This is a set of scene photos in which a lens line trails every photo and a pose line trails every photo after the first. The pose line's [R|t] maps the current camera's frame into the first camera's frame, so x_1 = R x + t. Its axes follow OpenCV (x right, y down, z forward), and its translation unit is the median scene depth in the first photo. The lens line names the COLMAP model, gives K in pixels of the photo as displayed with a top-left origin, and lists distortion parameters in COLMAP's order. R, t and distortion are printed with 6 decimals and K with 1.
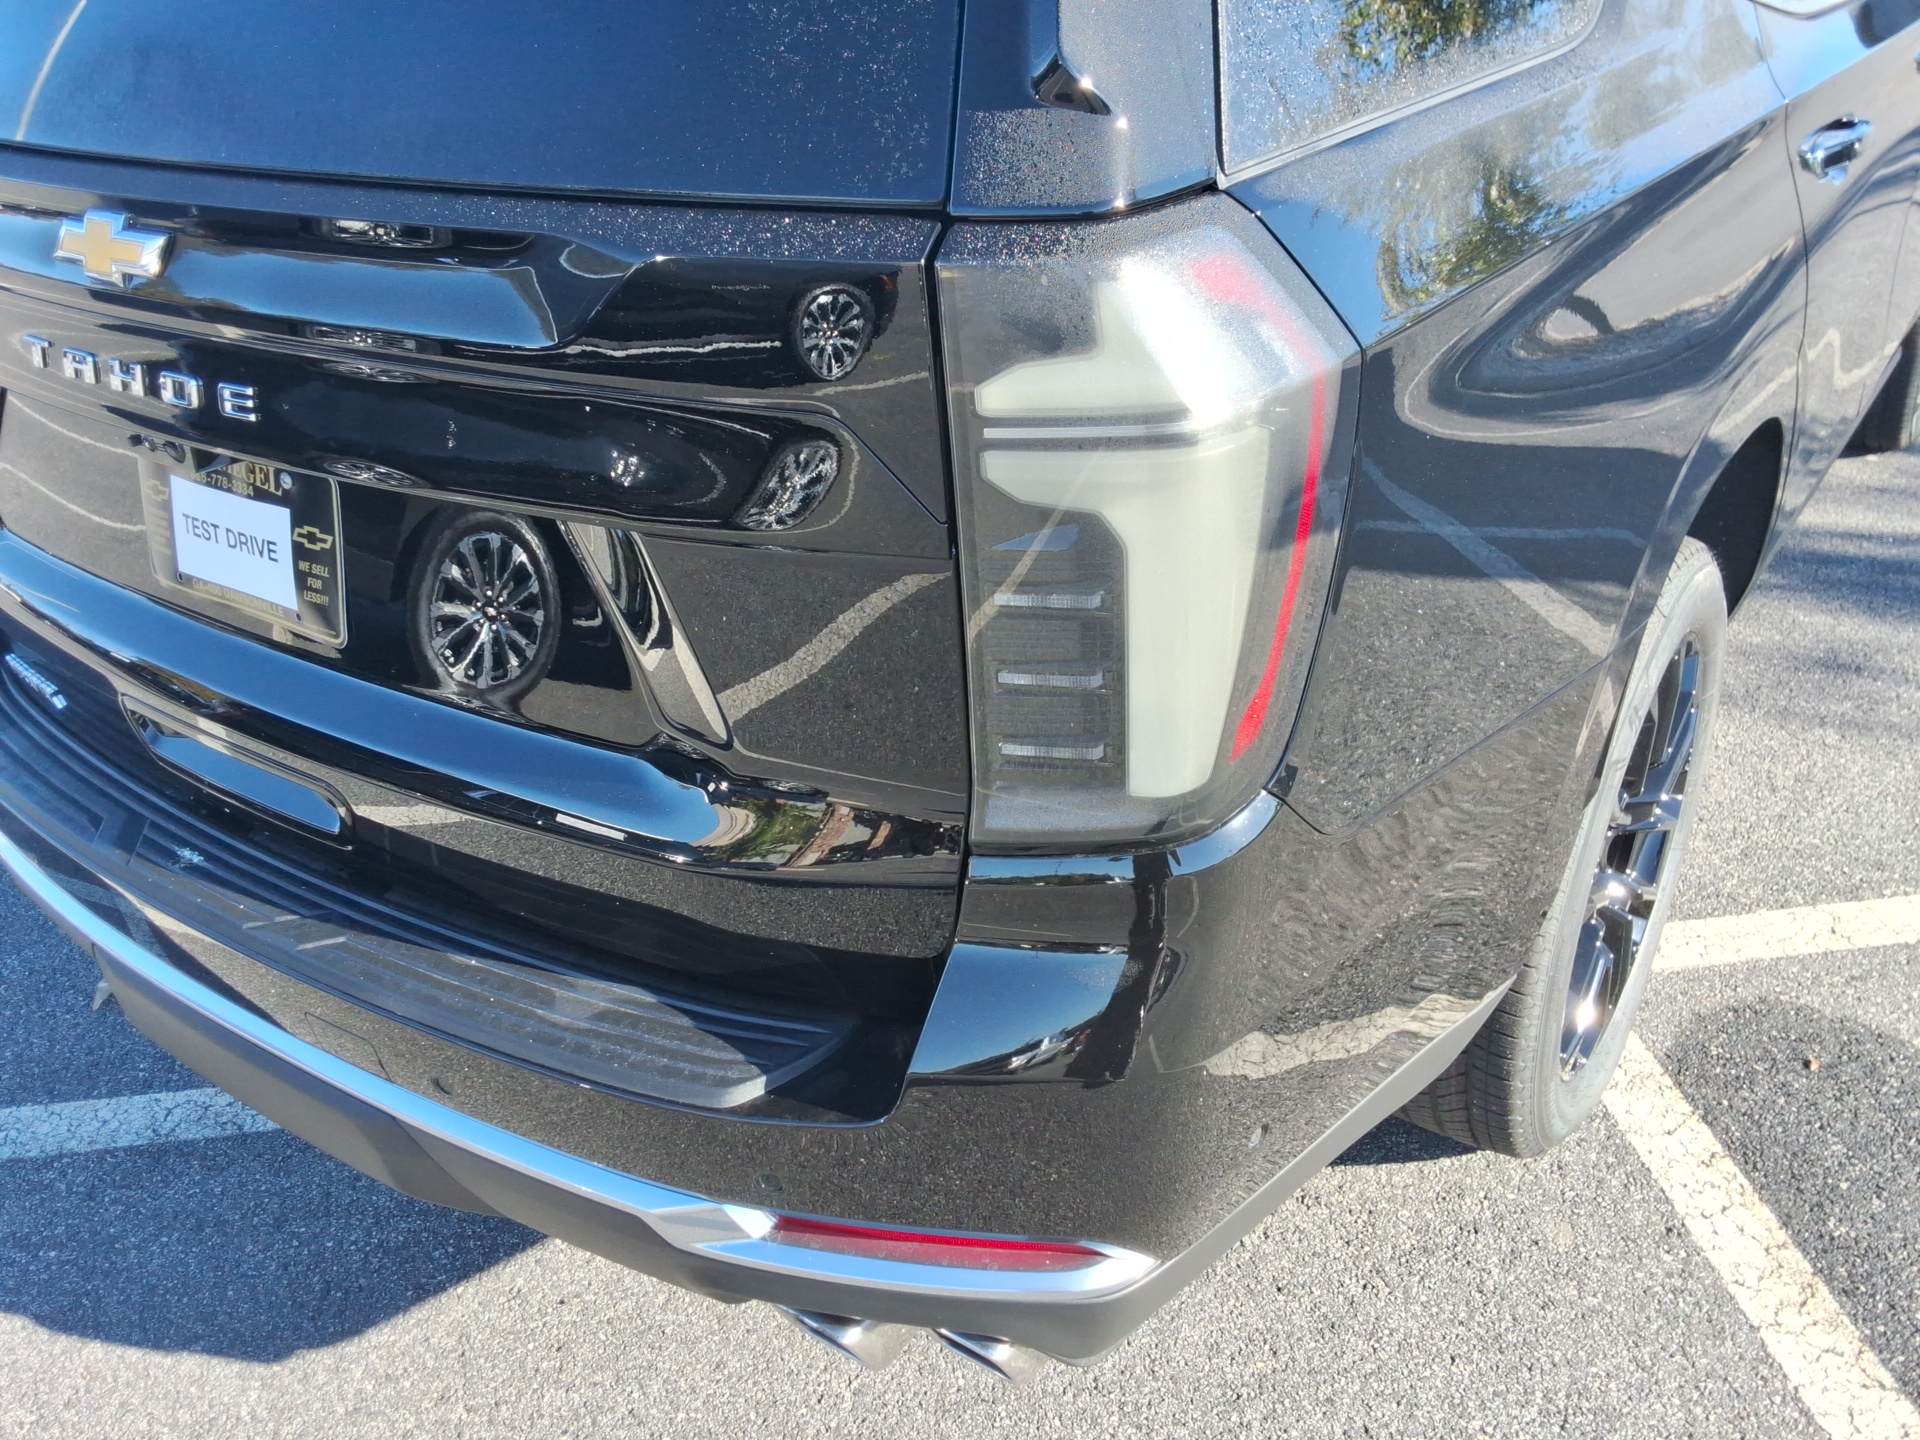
lens RADIAL K [[1560.6, 0, 953.9], [0, 1560.6, 735.2], [0, 0, 1]] dist [0.119179, -0.188152]
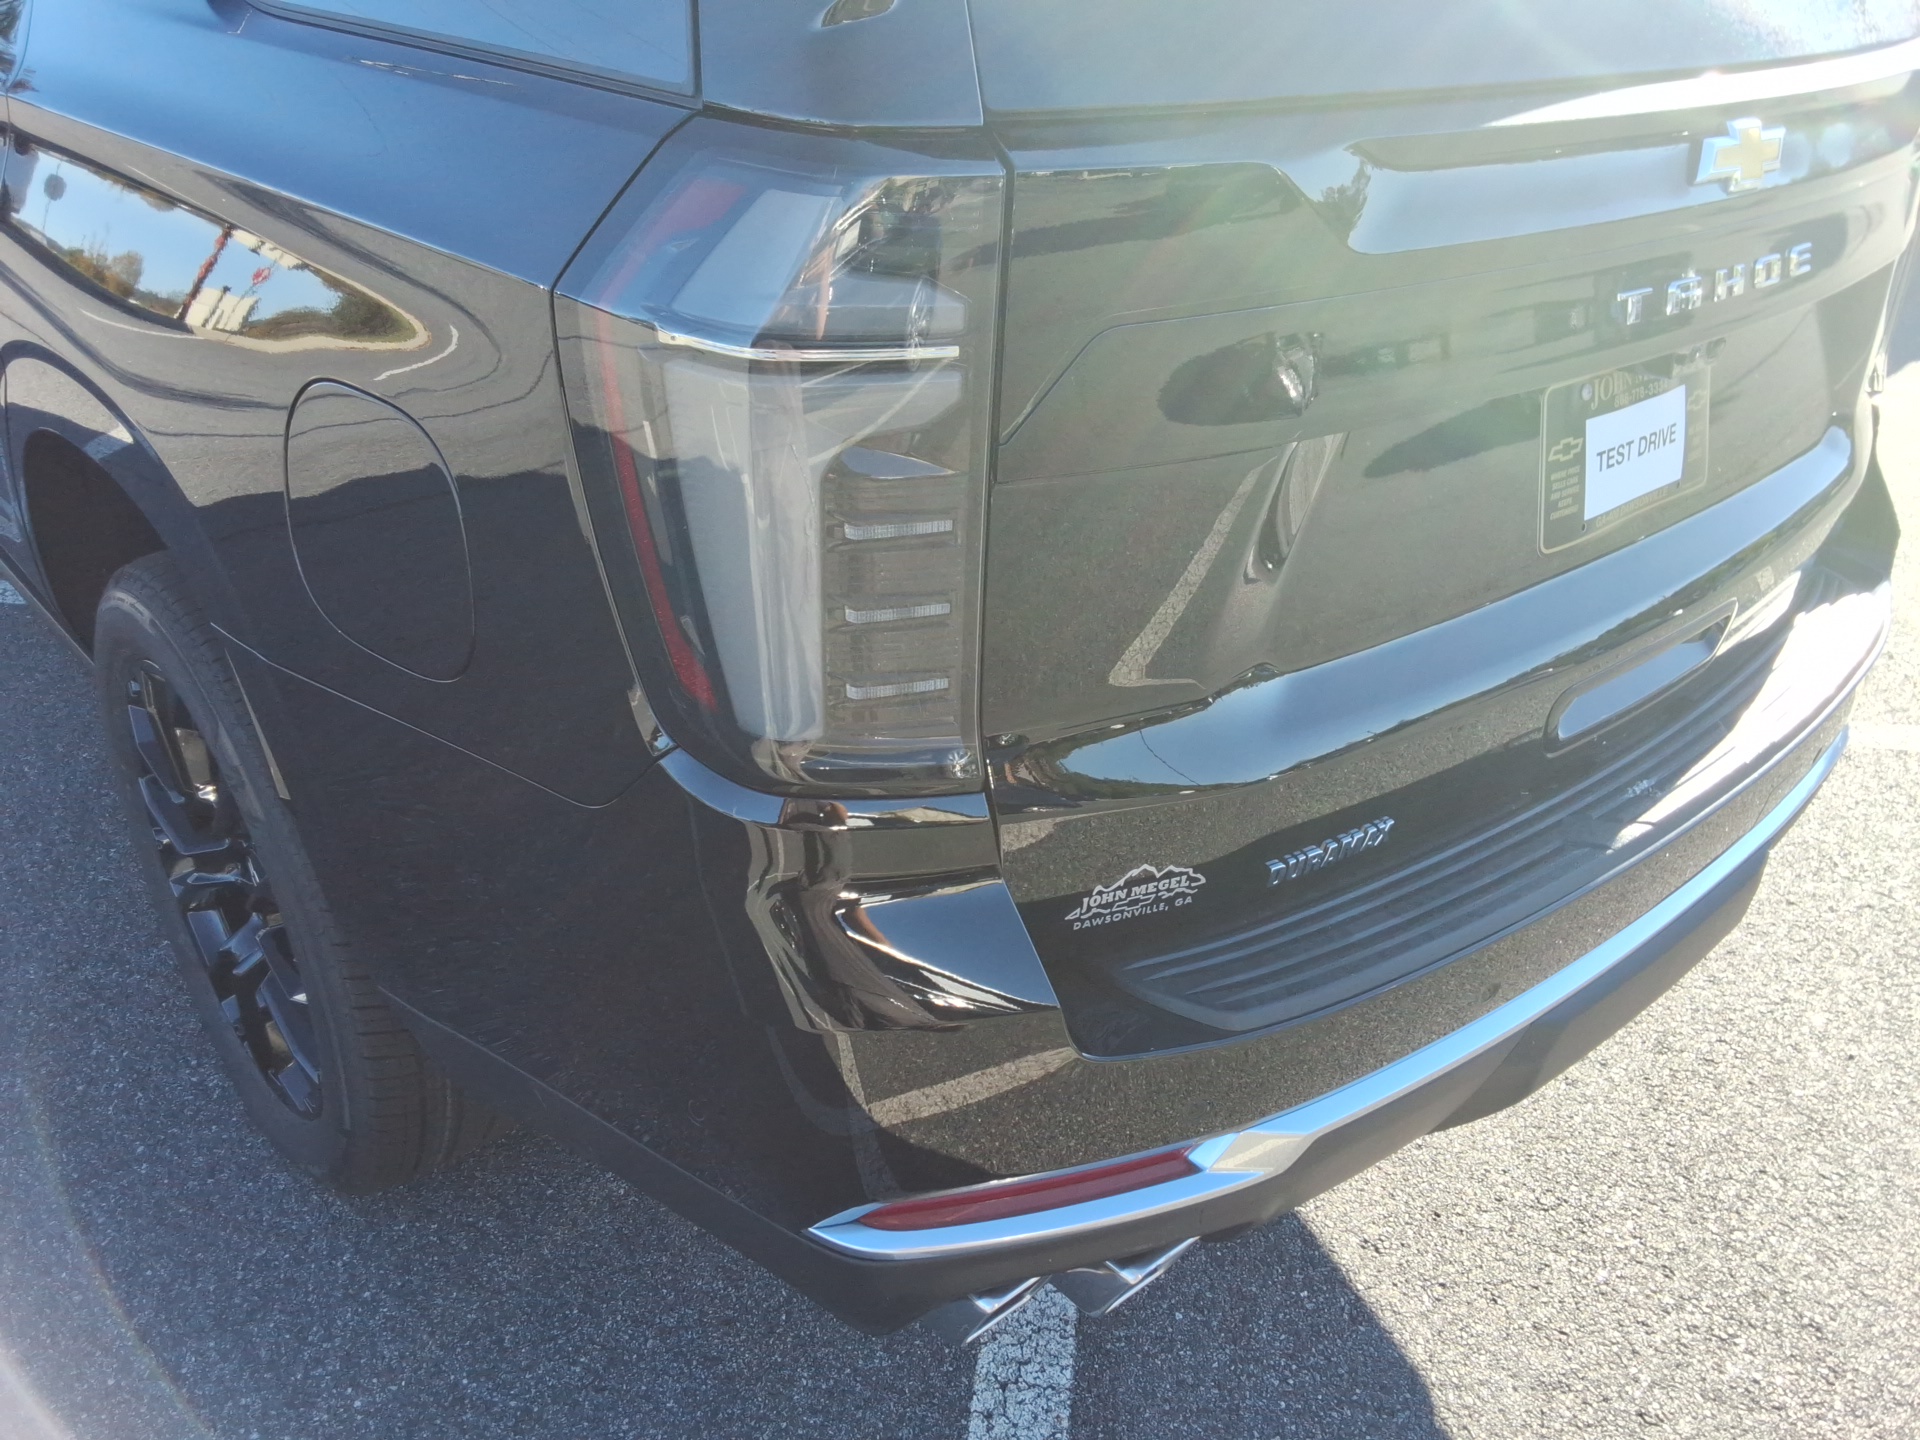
lens RADIAL K [[1560.6, 0, 984.0], [0, 1560.6, 739.4], [0, 0, 1]] dist [0.119179, -0.188152]
pose [[0.215335, -0.424688, 0.879358, -1.565575], [0.448226, 0.843008, 0.297372, -0.470250], [-0.867597, 0.330117, 0.371885, 1.070722]]
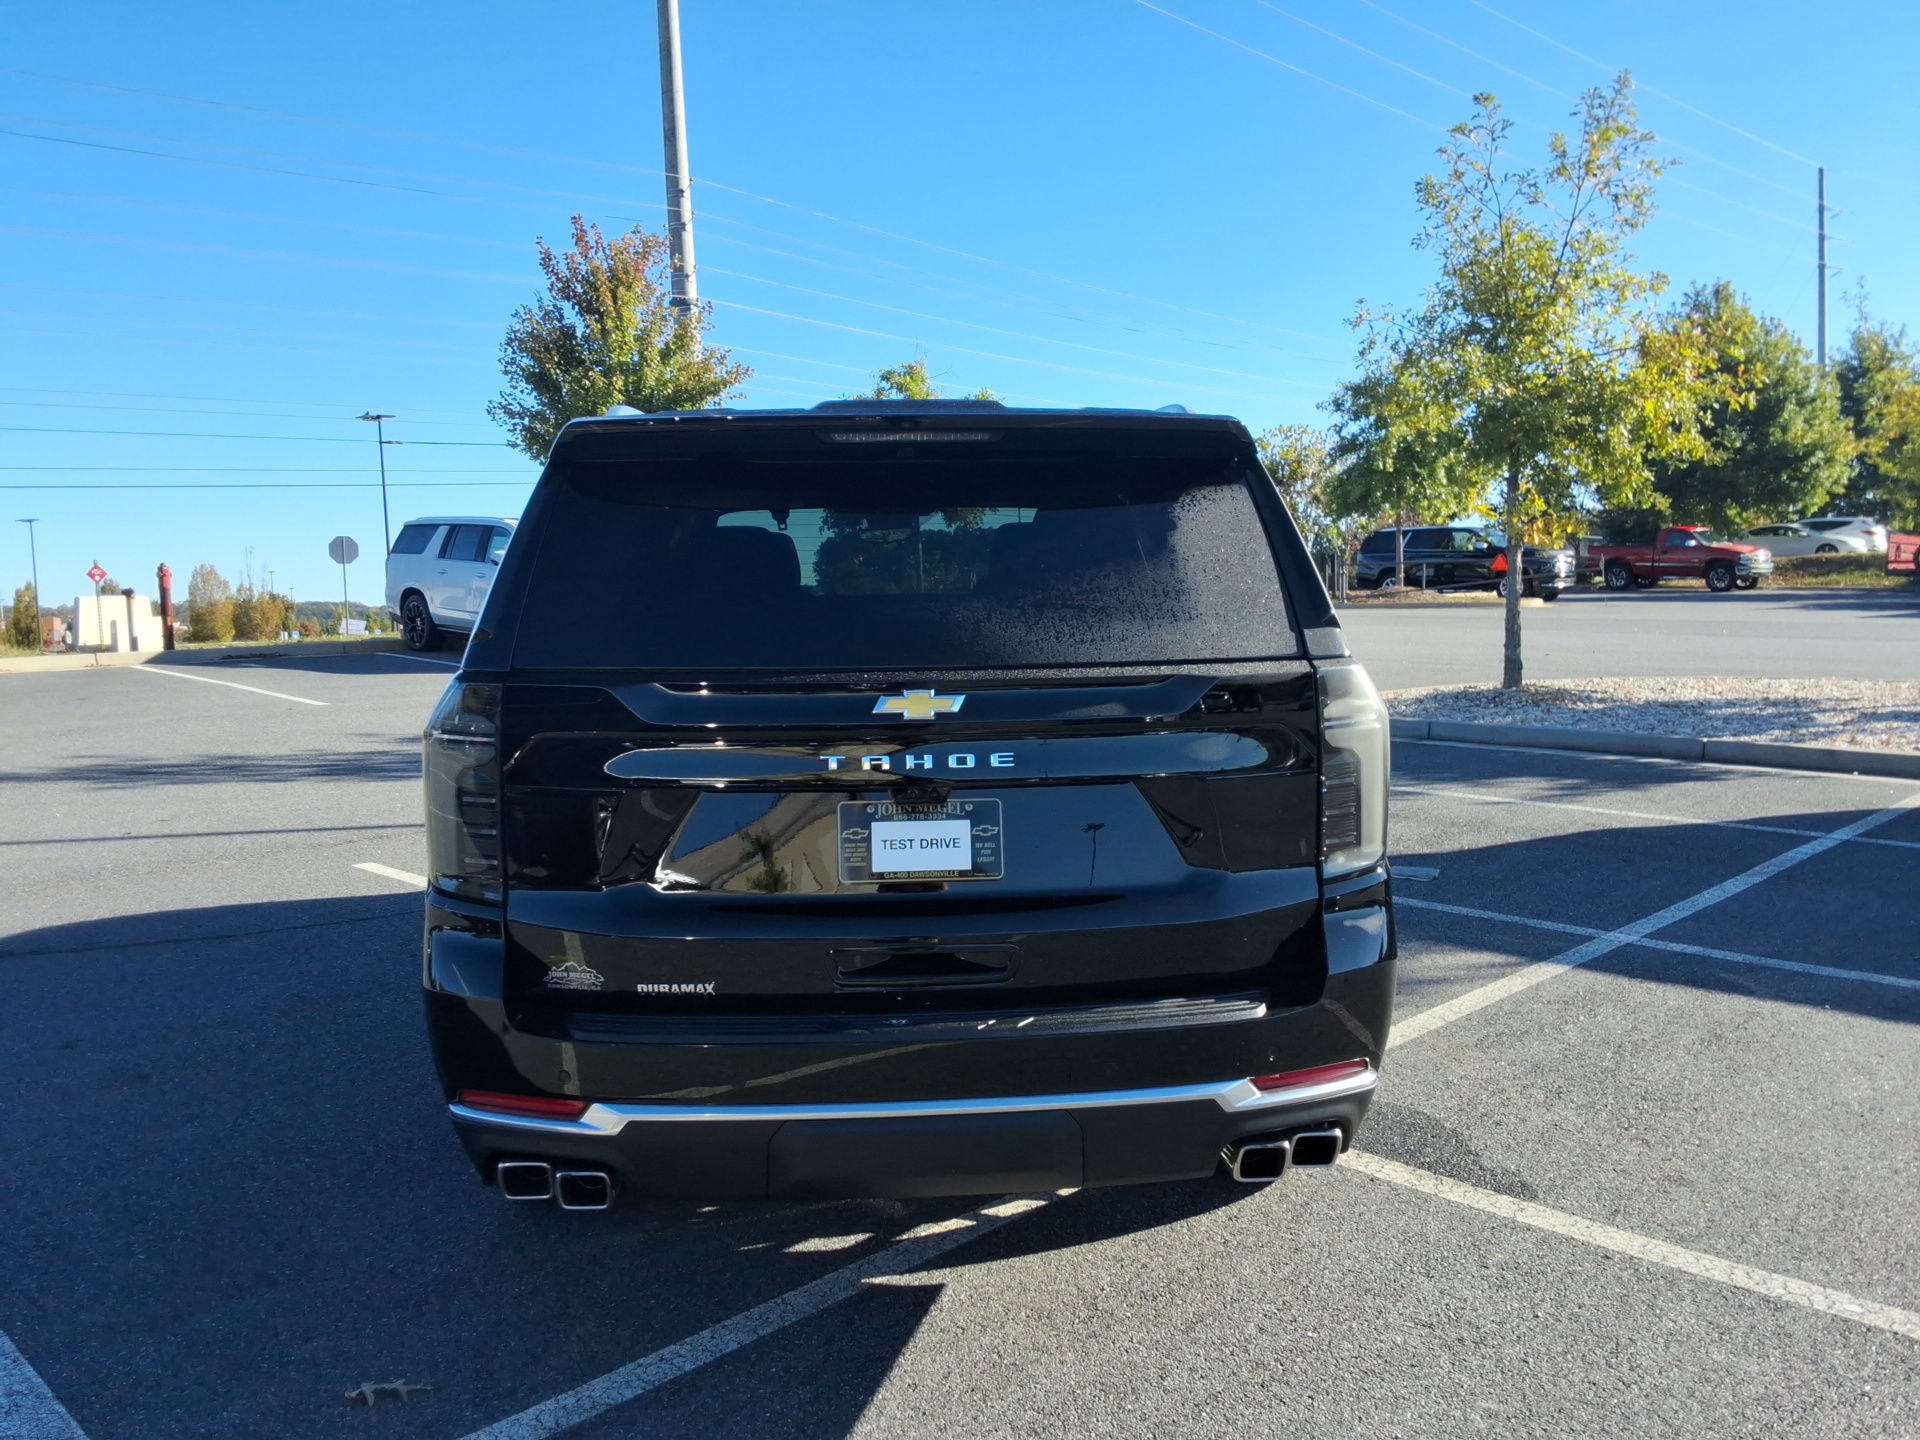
lens RADIAL K [[1560.6, 0, 959.4], [0, 1560.6, 730.4], [0, 0, 1]] dist [0.119179, -0.188152]
pose [[0.772023, -0.035407, 0.634608, -1.722874], [0.293887, 0.905190, -0.307021, 0.380696], [-0.563570, 0.423530, 0.709233, -0.519942]]
